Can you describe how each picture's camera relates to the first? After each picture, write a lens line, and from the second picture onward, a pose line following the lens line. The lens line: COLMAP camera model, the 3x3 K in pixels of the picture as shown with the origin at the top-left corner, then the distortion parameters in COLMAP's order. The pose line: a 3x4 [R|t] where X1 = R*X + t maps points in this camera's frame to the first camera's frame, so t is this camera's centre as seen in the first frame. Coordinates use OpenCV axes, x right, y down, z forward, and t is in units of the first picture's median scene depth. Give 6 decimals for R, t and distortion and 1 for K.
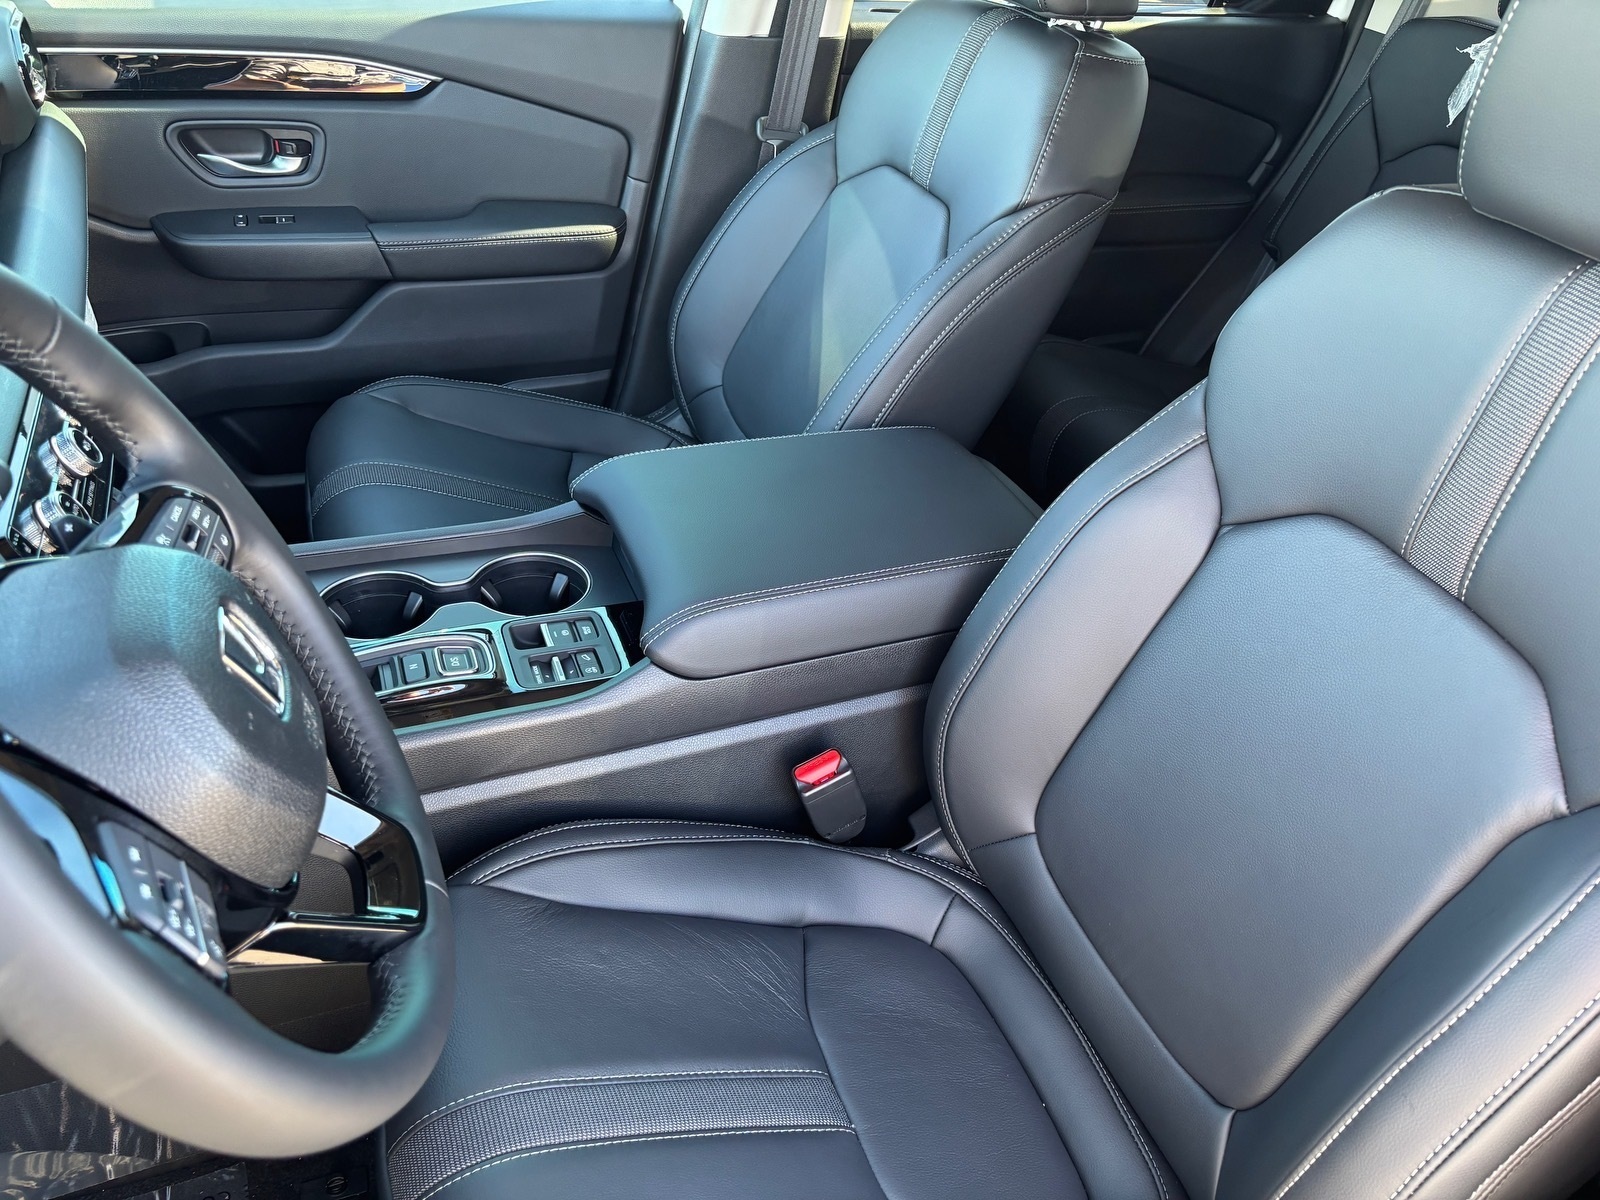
lens RADIAL K [[1230.1, 0, 777.5], [0, 1230.1, 592.1], [0, 0, 1]] dist [0.002670, 0.012517]
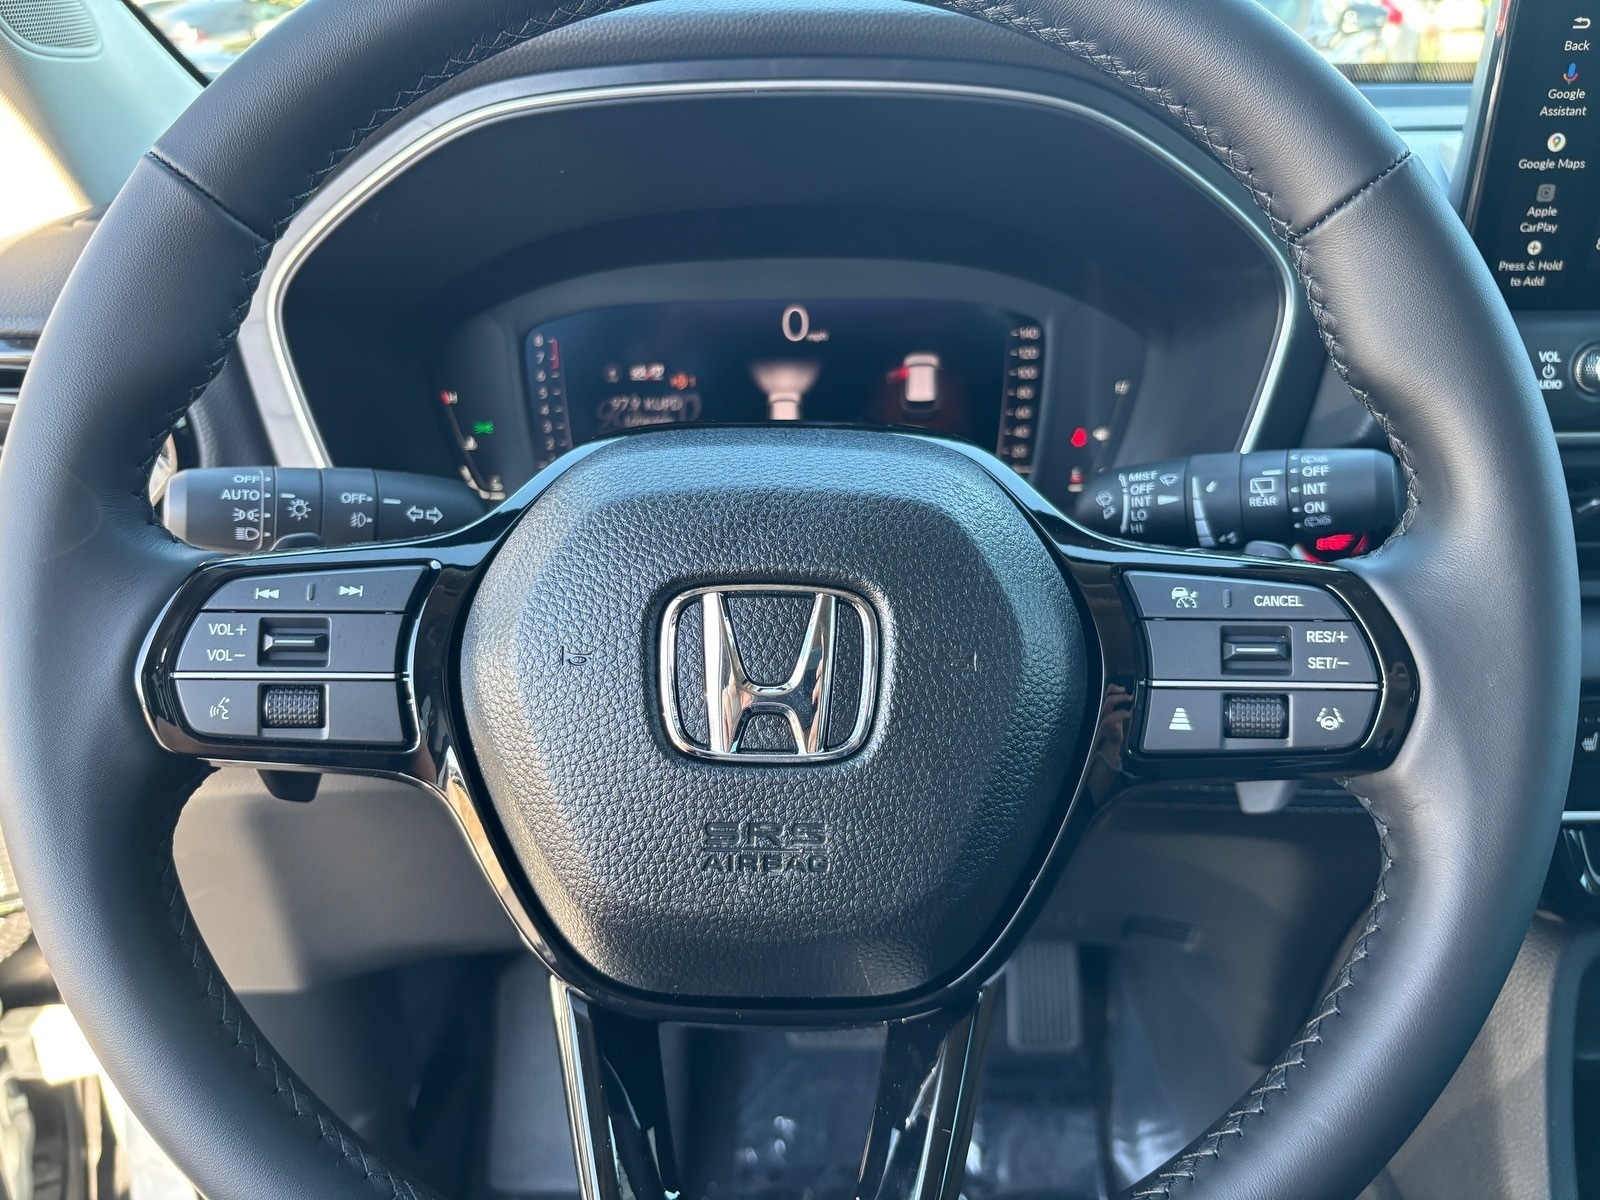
lens RADIAL K [[1252.0, 0, 781.7], [0, 1252.0, 599.4], [0, 0, 1]] dist [-0.026409, 0.002951]
pose [[-0.369827, 0.310566, -0.875658, 0.017656], [-0.526945, 0.706124, 0.472989, -0.078334], [0.765217, 0.636348, -0.097493, 0.346756]]
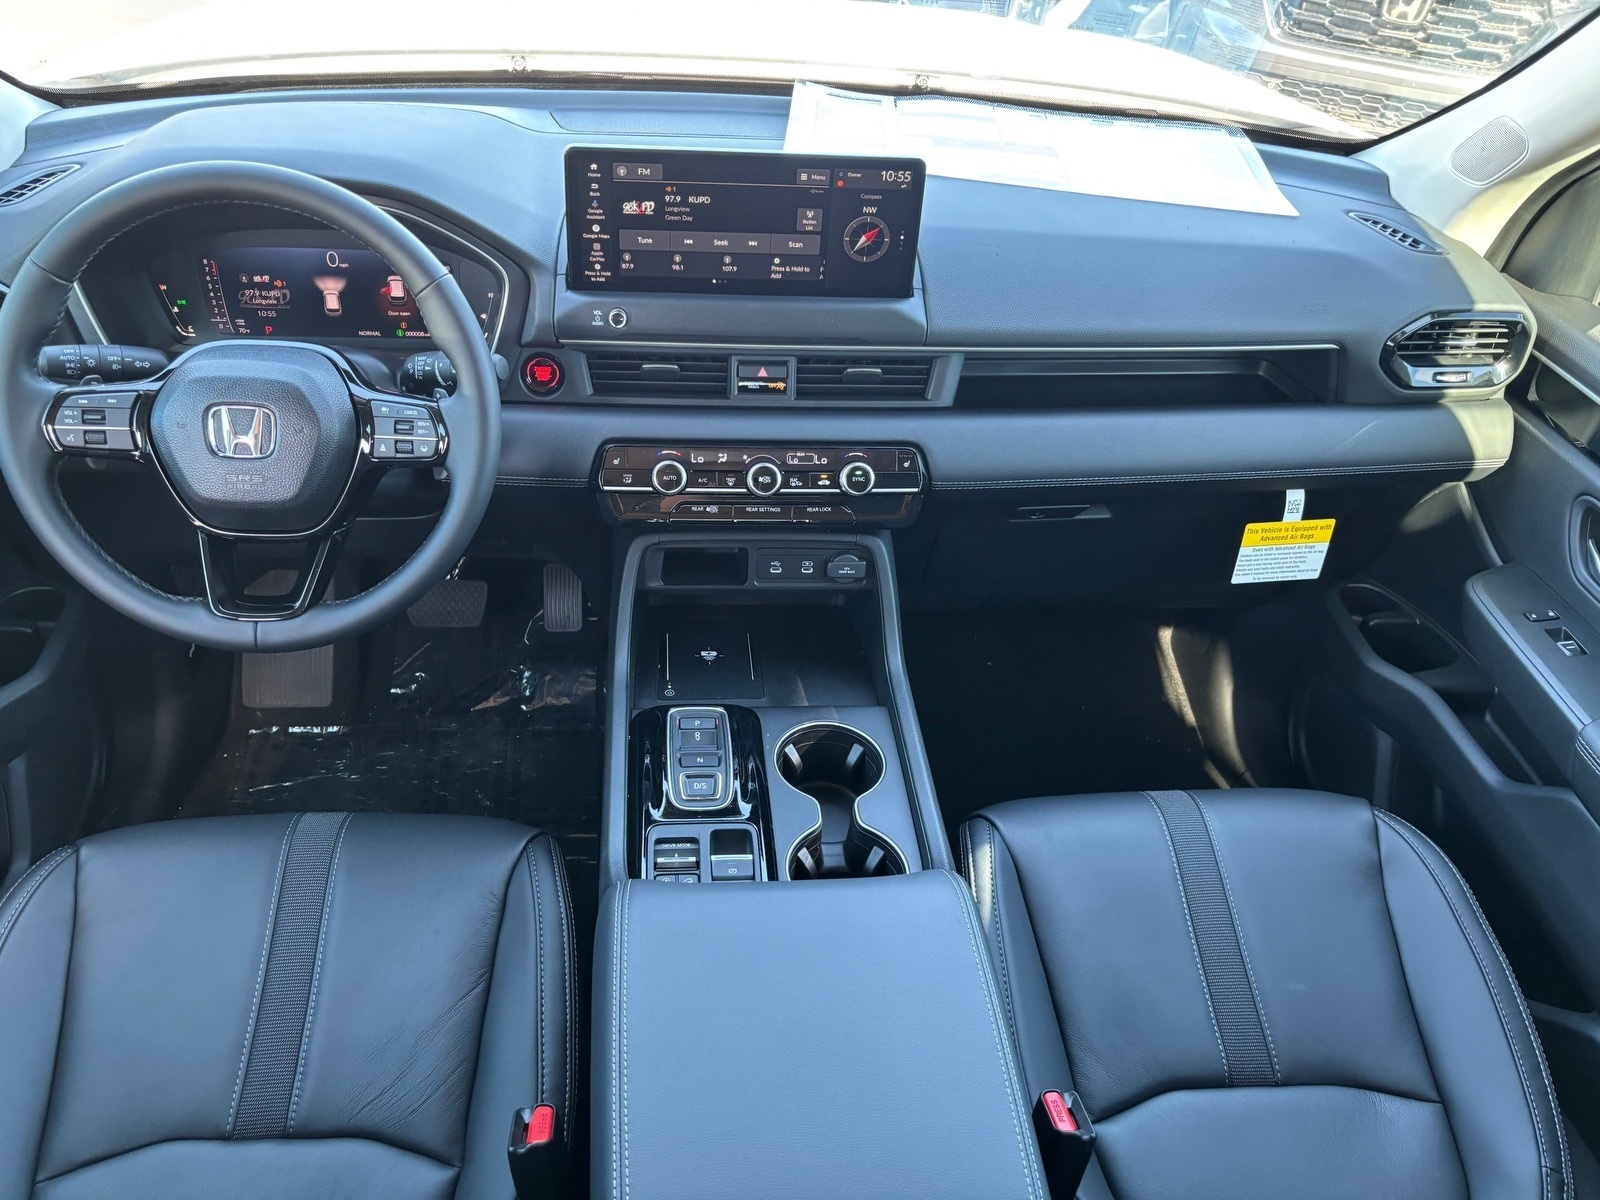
lens RADIAL K [[1230.2, 0, 800.2], [0, 1230.2, 611.7], [0, 0, 1]] dist [0.005150, 0.002528]
pose [[-0.256729, 0.501436, -0.826228, 0.359682], [-0.610587, 0.578523, 0.540828, -0.450370], [0.749183, 0.643330, 0.157646, 0.510750]]
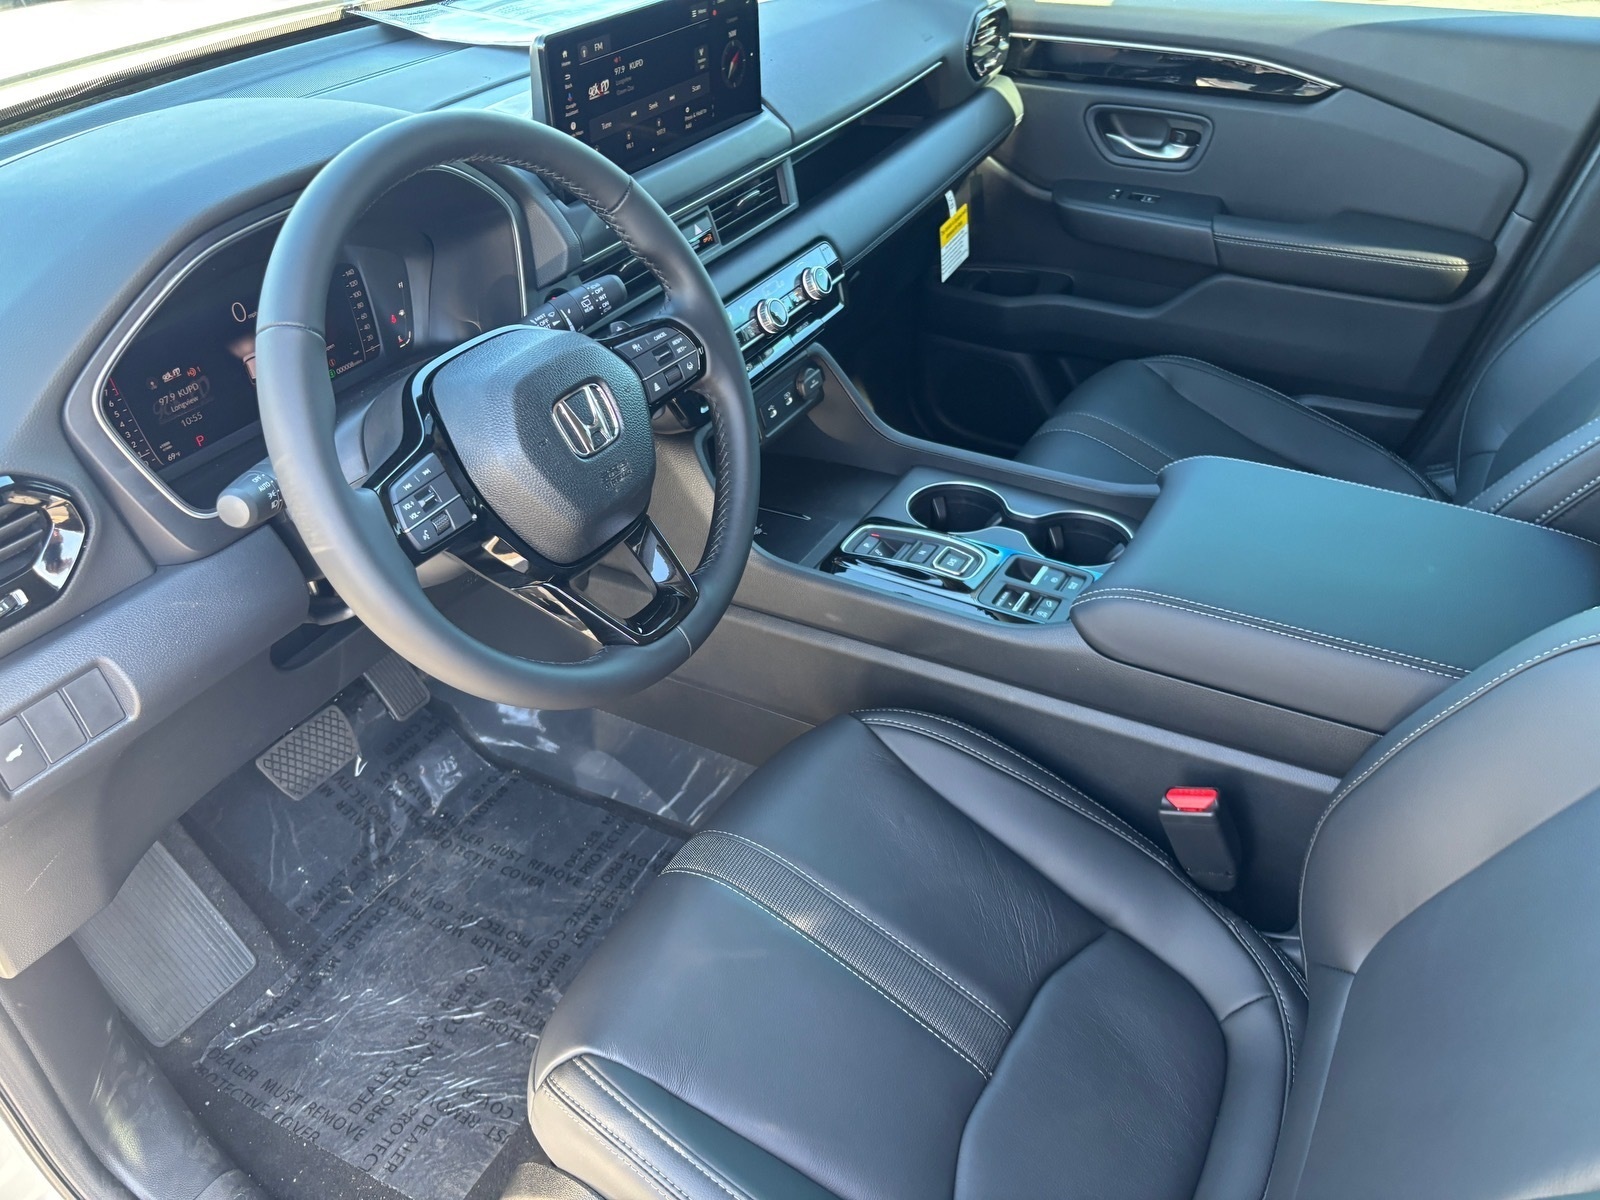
lens RADIAL K [[1230.1, 0, 777.5], [0, 1230.1, 592.1], [0, 0, 1]] dist [0.002670, 0.012517]
pose [[0.622762, 0.366605, -0.691208, 0.294420], [-0.367244, 0.917034, 0.155502, -0.024638], [0.690869, 0.157001, 0.705727, 0.033507]]
